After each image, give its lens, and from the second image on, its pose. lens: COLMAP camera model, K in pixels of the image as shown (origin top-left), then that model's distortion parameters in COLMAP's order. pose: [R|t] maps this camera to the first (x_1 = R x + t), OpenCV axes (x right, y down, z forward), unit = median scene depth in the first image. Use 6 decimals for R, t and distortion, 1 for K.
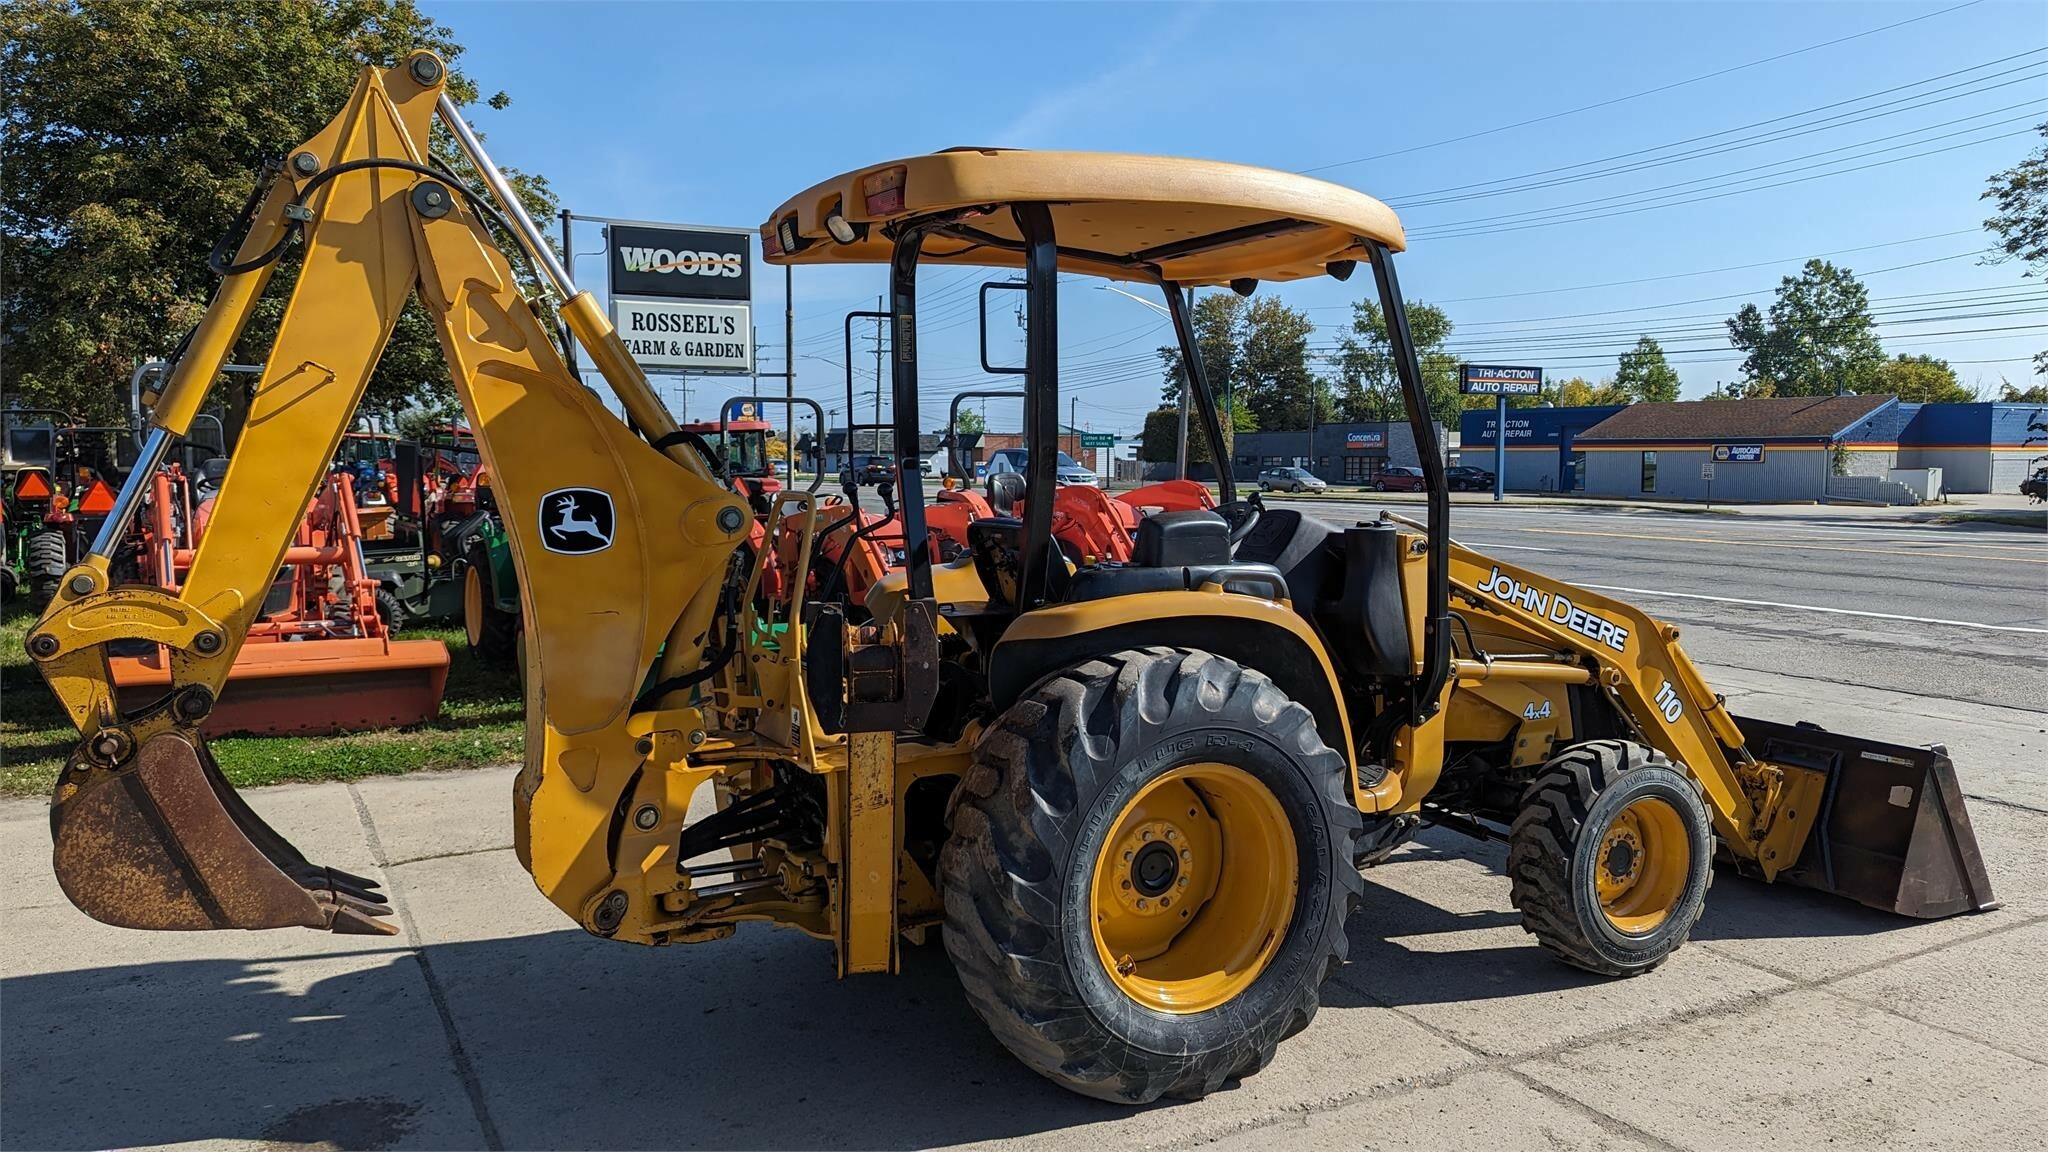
lens RADIAL K [[1465.3, 0, 1032.9], [0, 1465.3, 566.6], [0, 0, 1]] dist [0.063206, -0.070112]
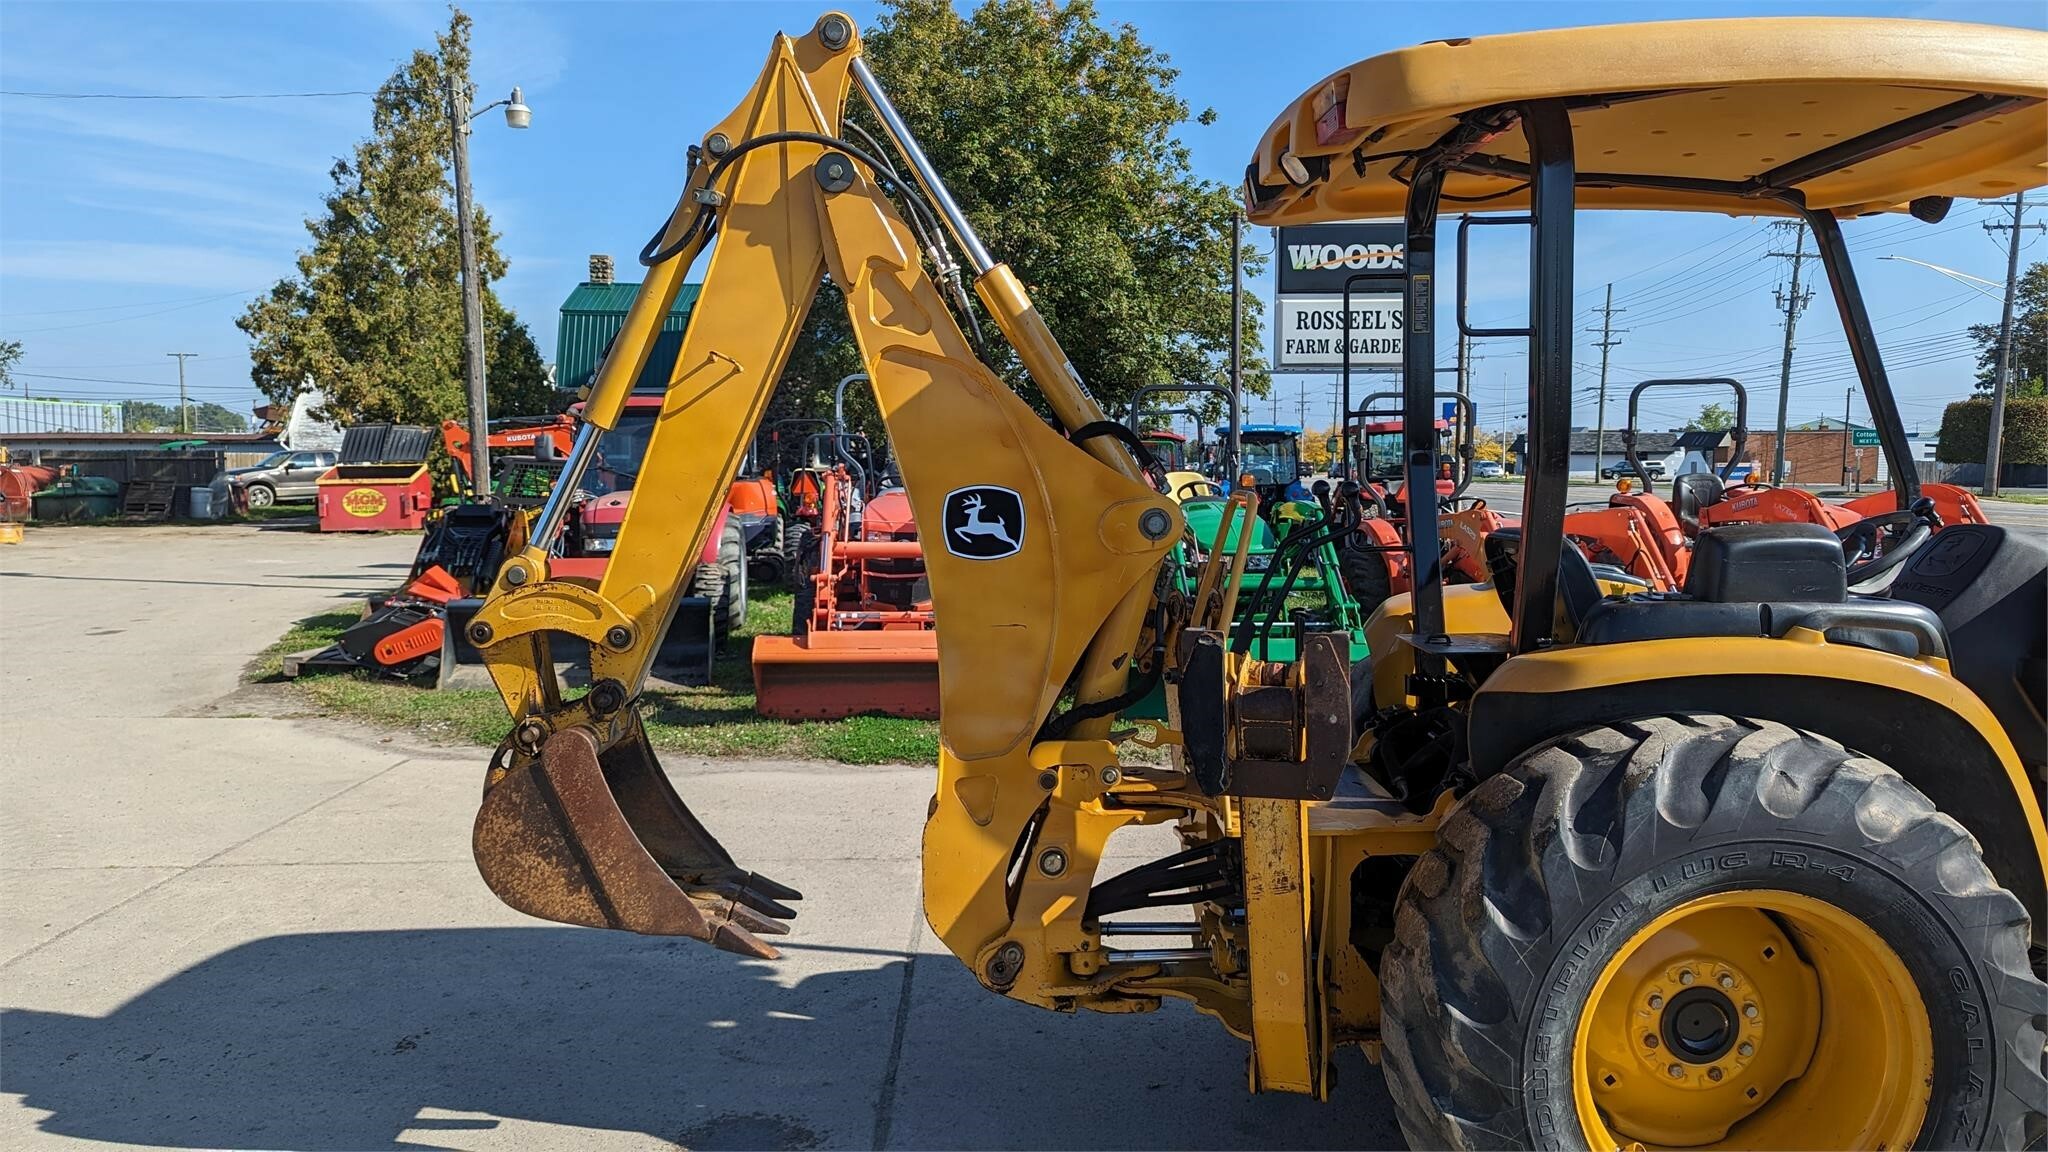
lens RADIAL K [[1465.3, 0, 1032.9], [0, 1465.3, 566.6], [0, 0, 1]] dist [0.063206, -0.070112]
pose [[0.888634, 0.032788, -0.457444, 0.117945], [-0.033643, 0.999414, 0.006280, -0.010134], [0.457382, 0.009809, 0.889216, 0.211010]]
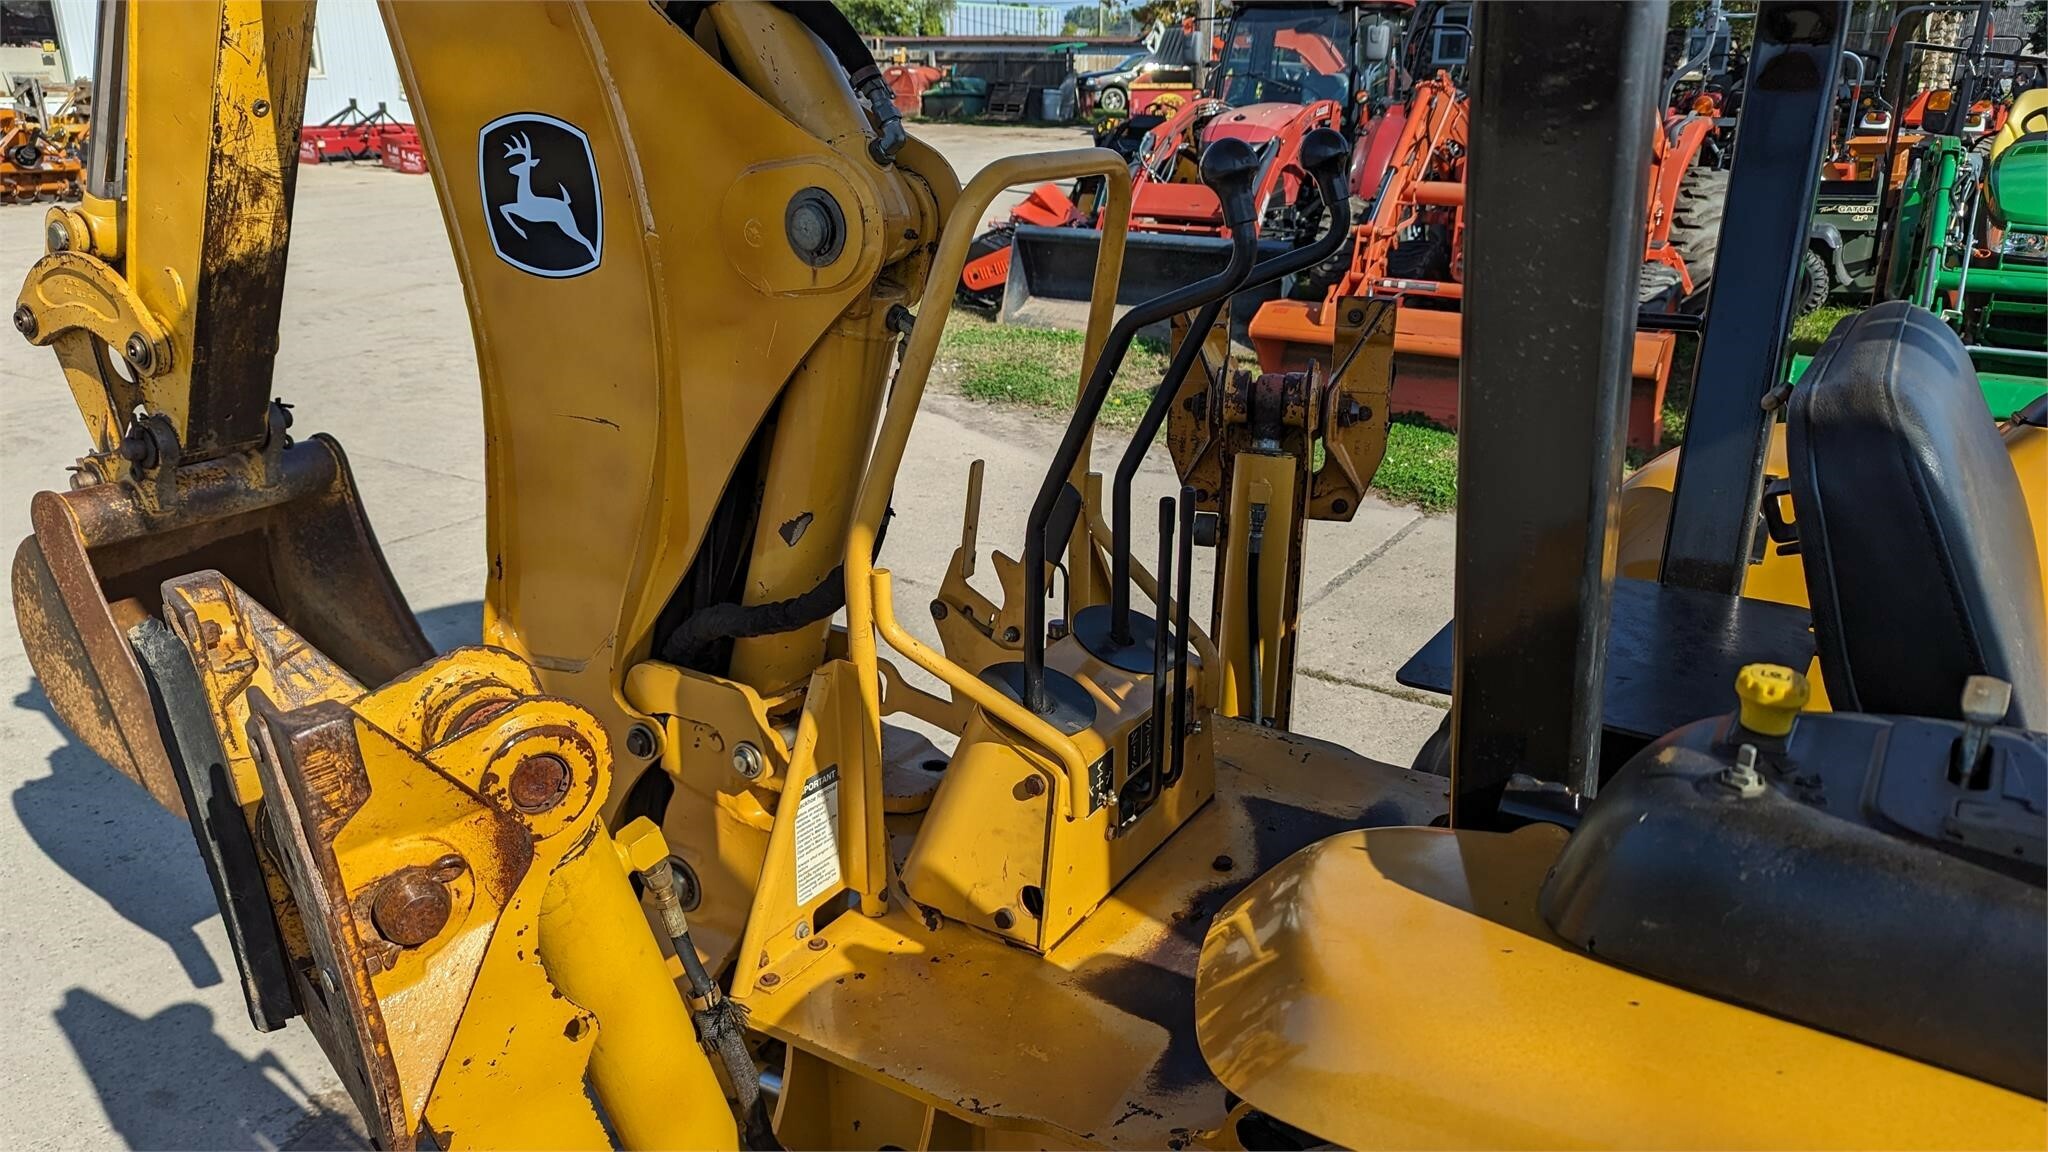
lens RADIAL K [[1467.7, 0, 1028.6], [0, 1467.7, 552.1], [0, 0, 1]] dist [0.071424, -0.069826]
pose [[0.488929, 0.281002, -0.825825, 0.131691], [-0.077584, 0.956951, 0.279687, -0.059608], [0.868867, -0.072676, 0.489682, 0.855854]]
